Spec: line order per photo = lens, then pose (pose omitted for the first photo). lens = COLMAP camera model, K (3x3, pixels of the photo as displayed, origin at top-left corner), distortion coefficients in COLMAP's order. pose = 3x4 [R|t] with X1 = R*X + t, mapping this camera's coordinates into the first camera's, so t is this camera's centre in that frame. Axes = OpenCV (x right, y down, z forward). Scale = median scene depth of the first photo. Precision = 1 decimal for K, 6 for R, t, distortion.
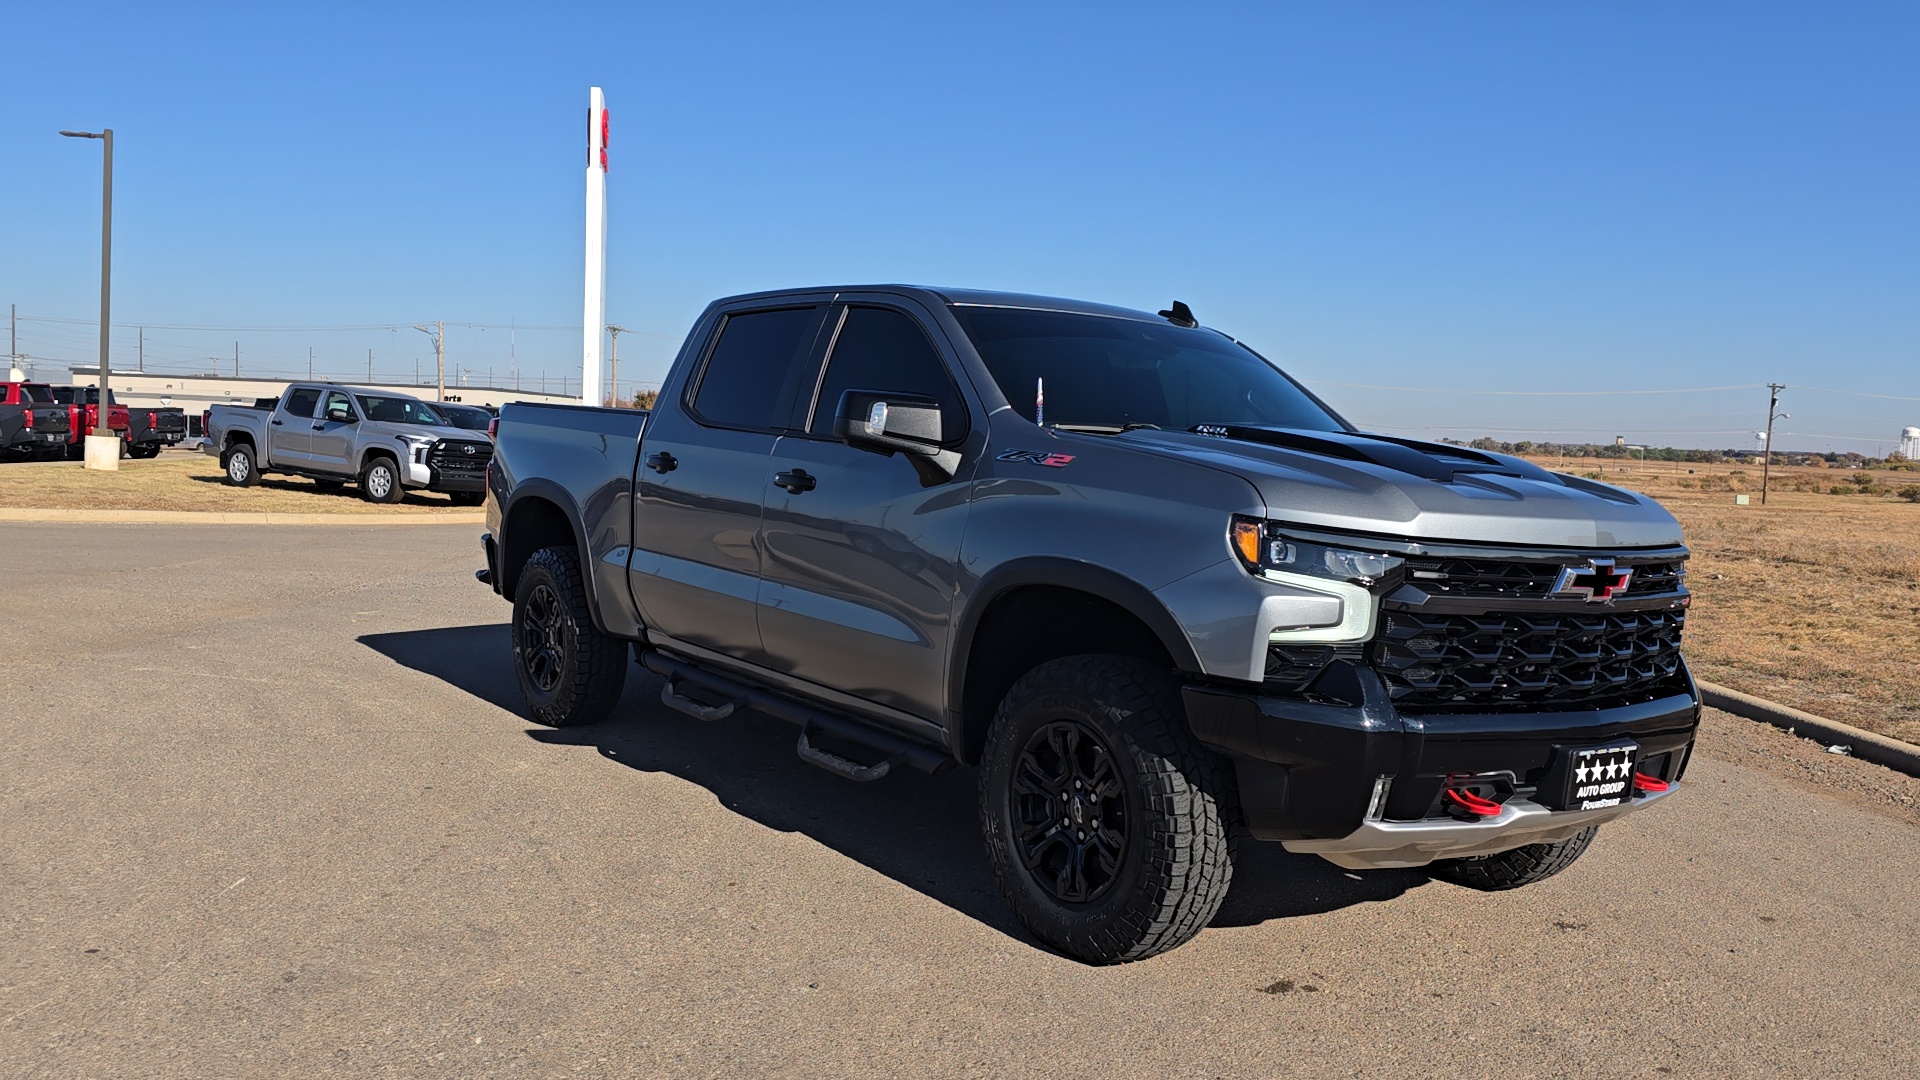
lens RADIAL K [[1607.5, 0, 954.1], [0, 1607.5, 534.2], [0, 0, 1]] dist [-0.008018, 0.037024]
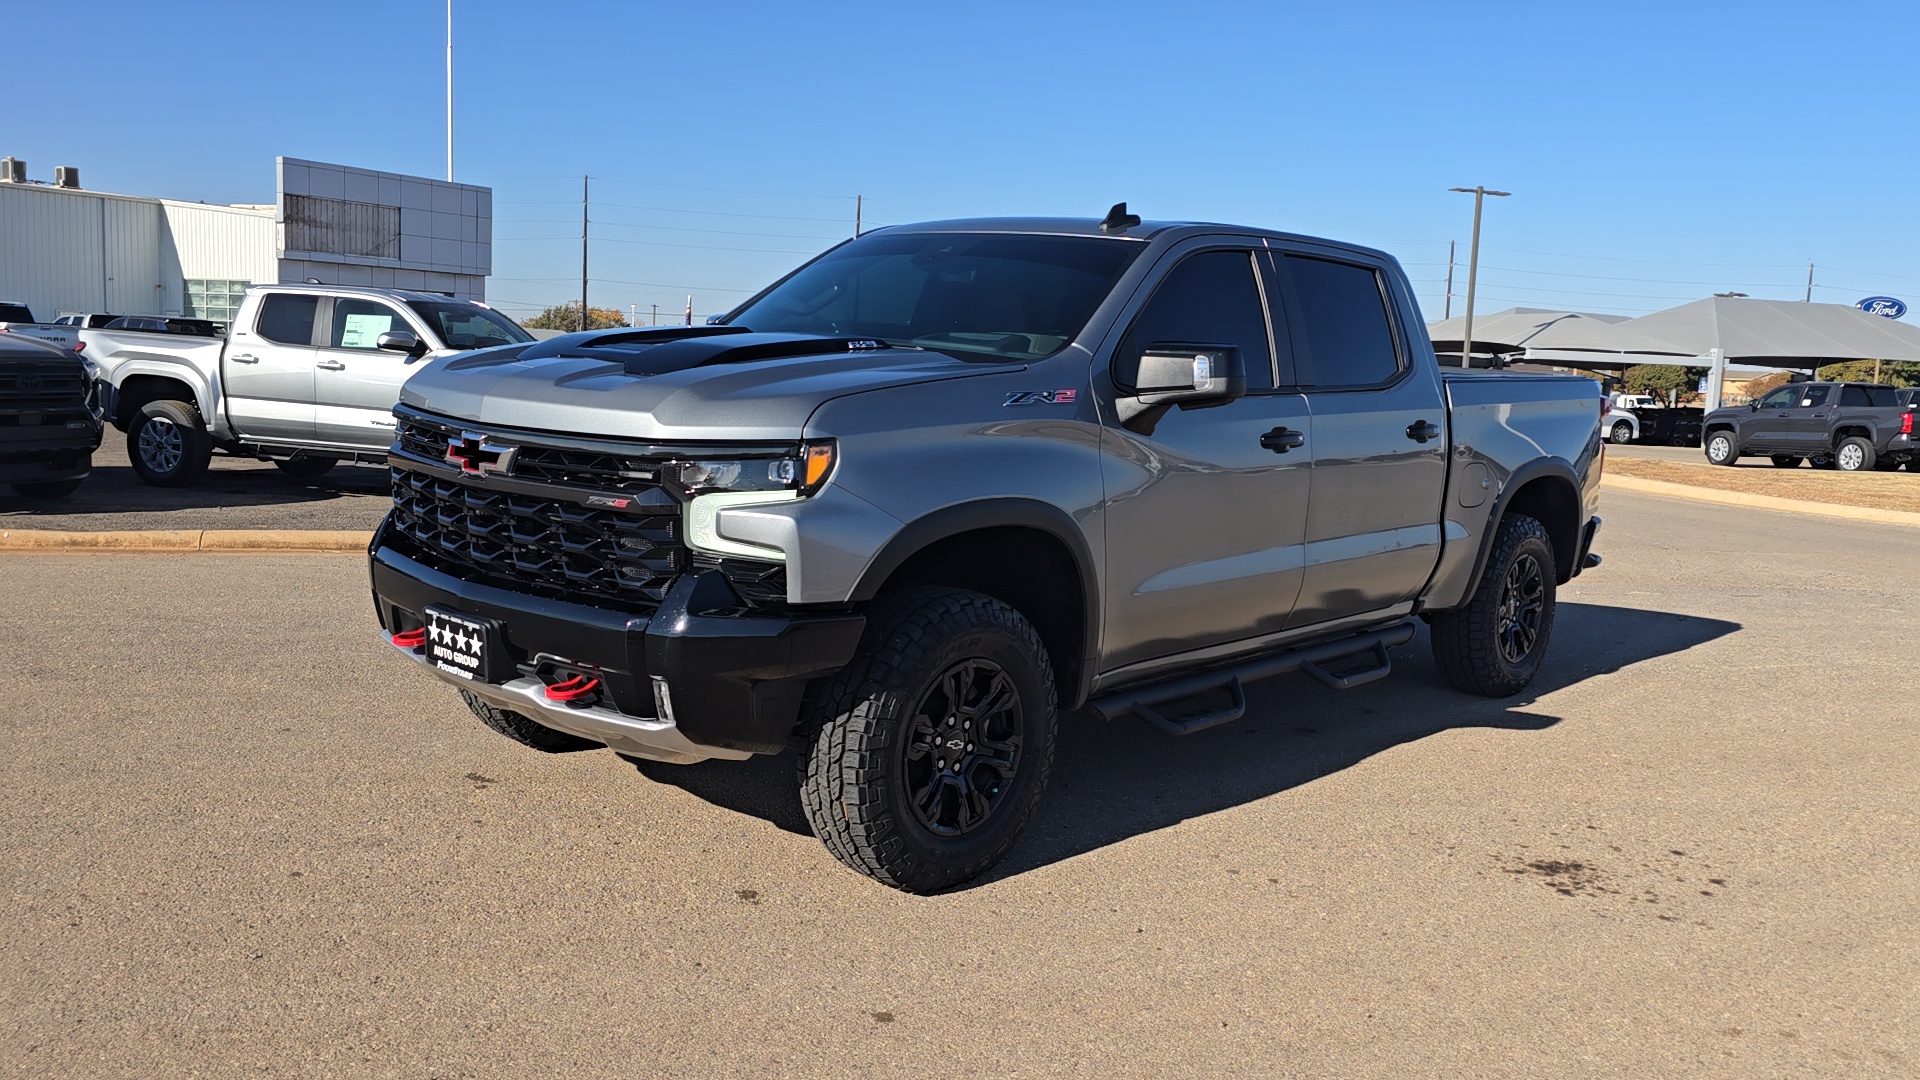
lens RADIAL K [[1607.5, 0, 960.7], [0, 1607.5, 536.1], [0, 0, 1]] dist [-0.008018, 0.037024]
pose [[0.205299, 0.079910, -0.975432, 1.372447], [-0.099403, 0.993210, 0.060445, -0.011130], [0.973638, 0.084551, 0.211848, 1.022826]]
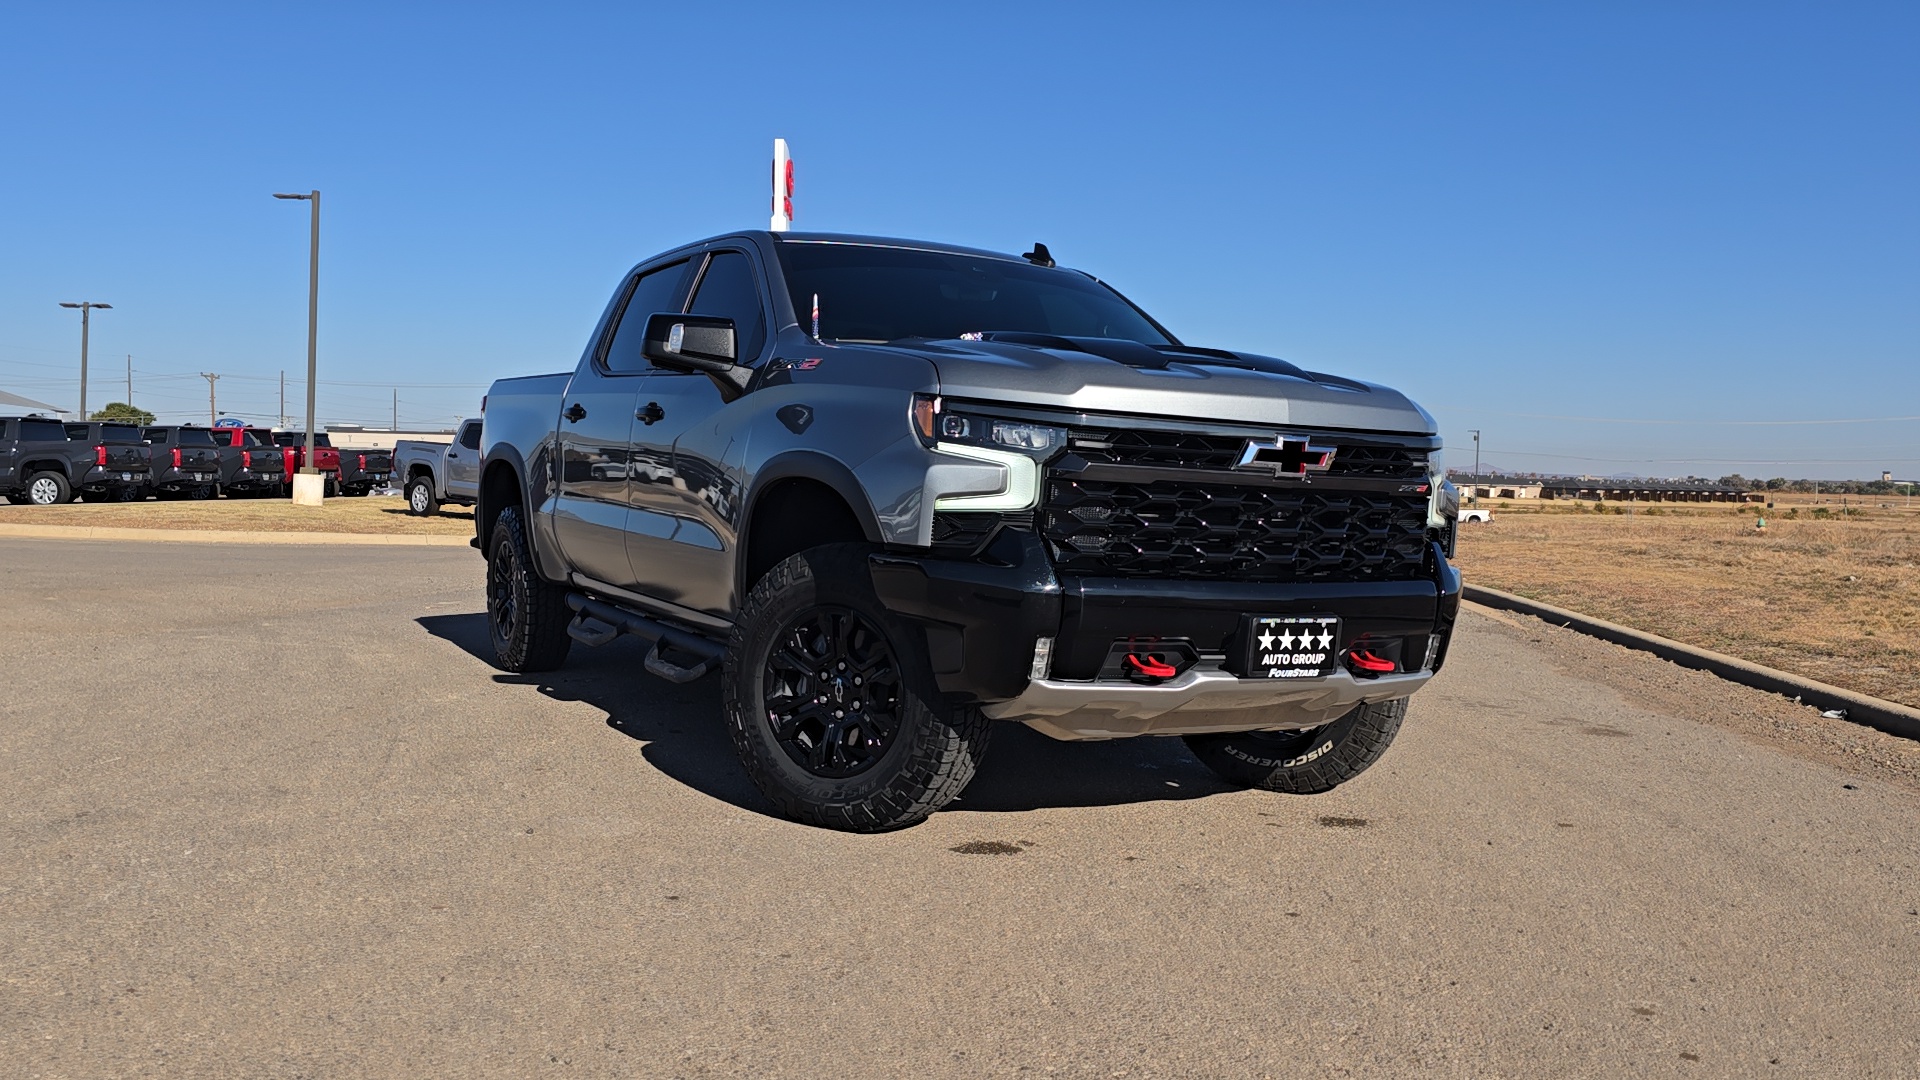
lens RADIAL K [[1607.5, 0, 964.8], [0, 1607.5, 546.9], [0, 0, 1]] dist [-0.008018, 0.037024]
pose [[0.991440, -0.009180, -0.130238, 0.308275], [0.006221, 0.999714, -0.023106, 0.102500], [0.130413, 0.022098, 0.991213, -0.043867]]
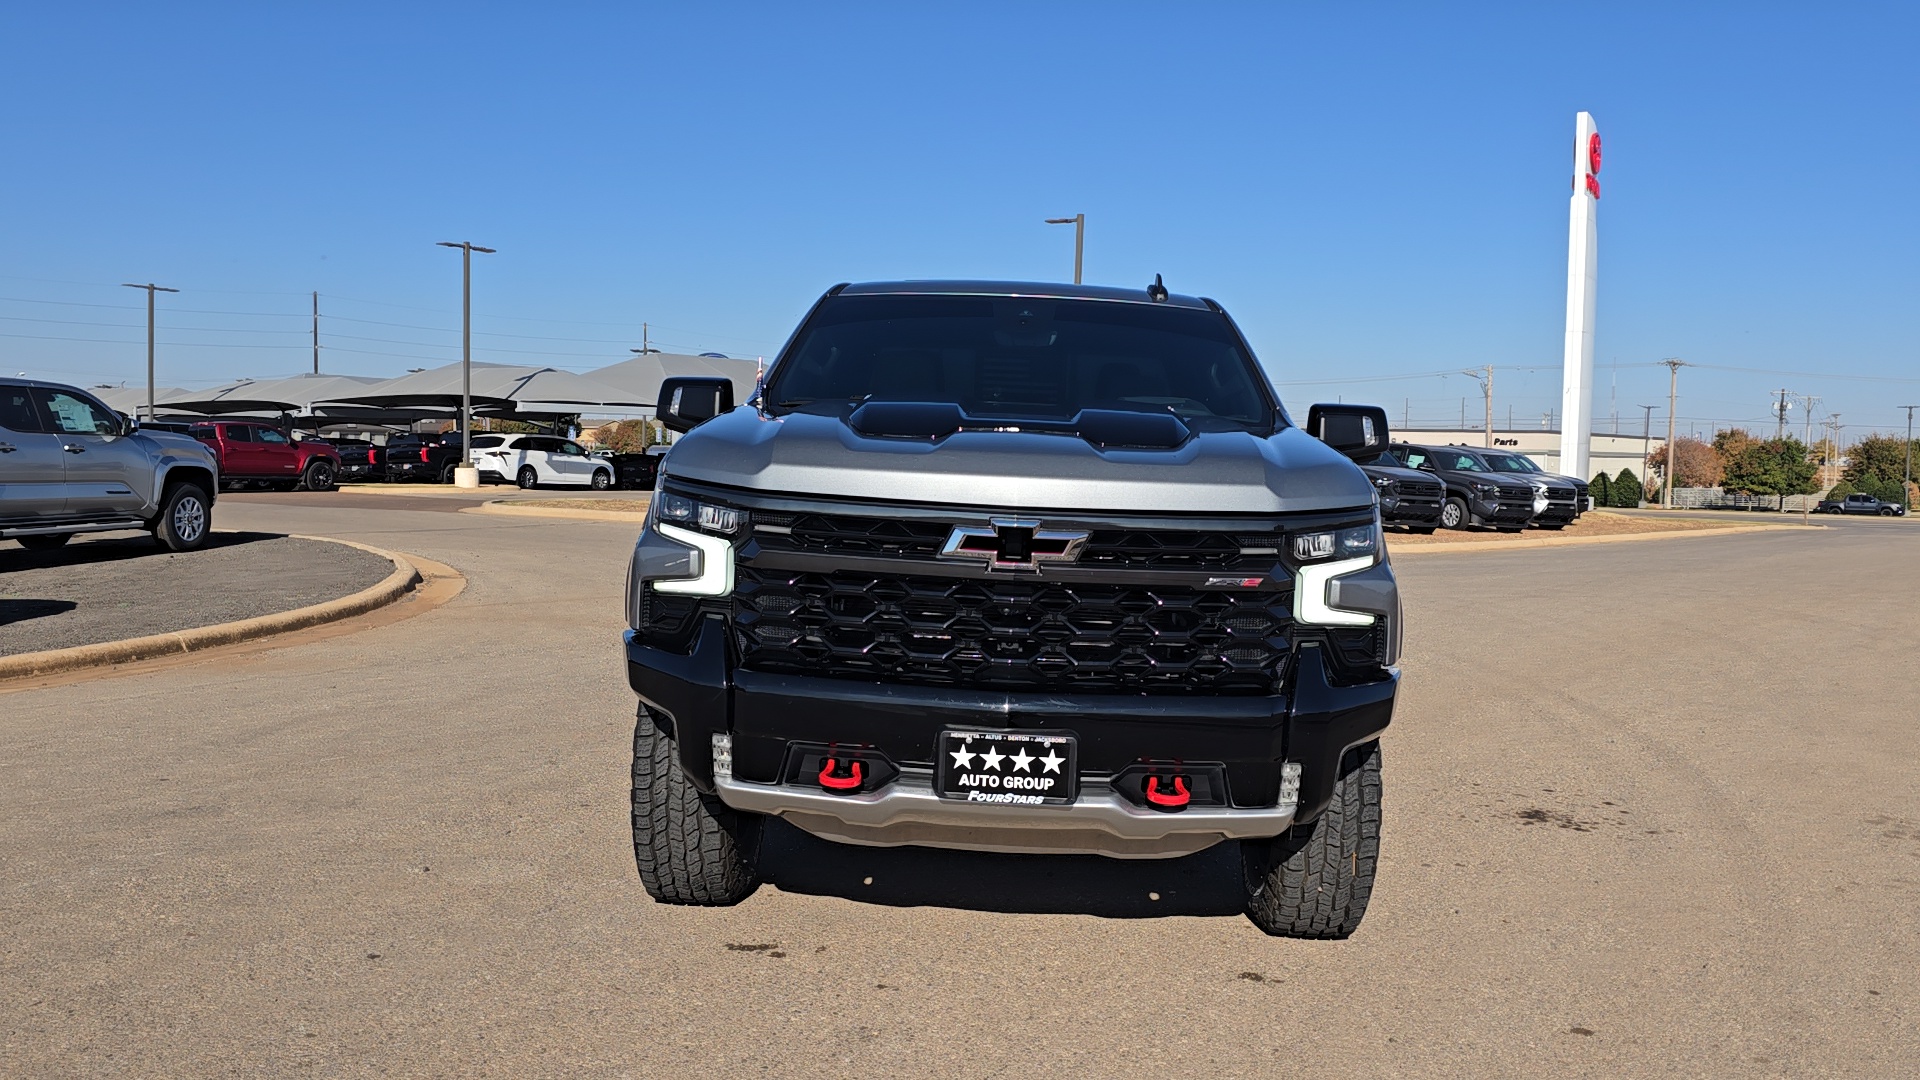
lens RADIAL K [[1607.5, 0, 966.9], [0, 1607.5, 522.1], [0, 0, 1]] dist [-0.008018, 0.037024]
pose [[0.789938, 0.006029, -0.613157, 0.865694], [-0.028598, 0.999226, -0.027018, 0.038702], [0.612519, 0.038878, 0.789499, 0.270963]]
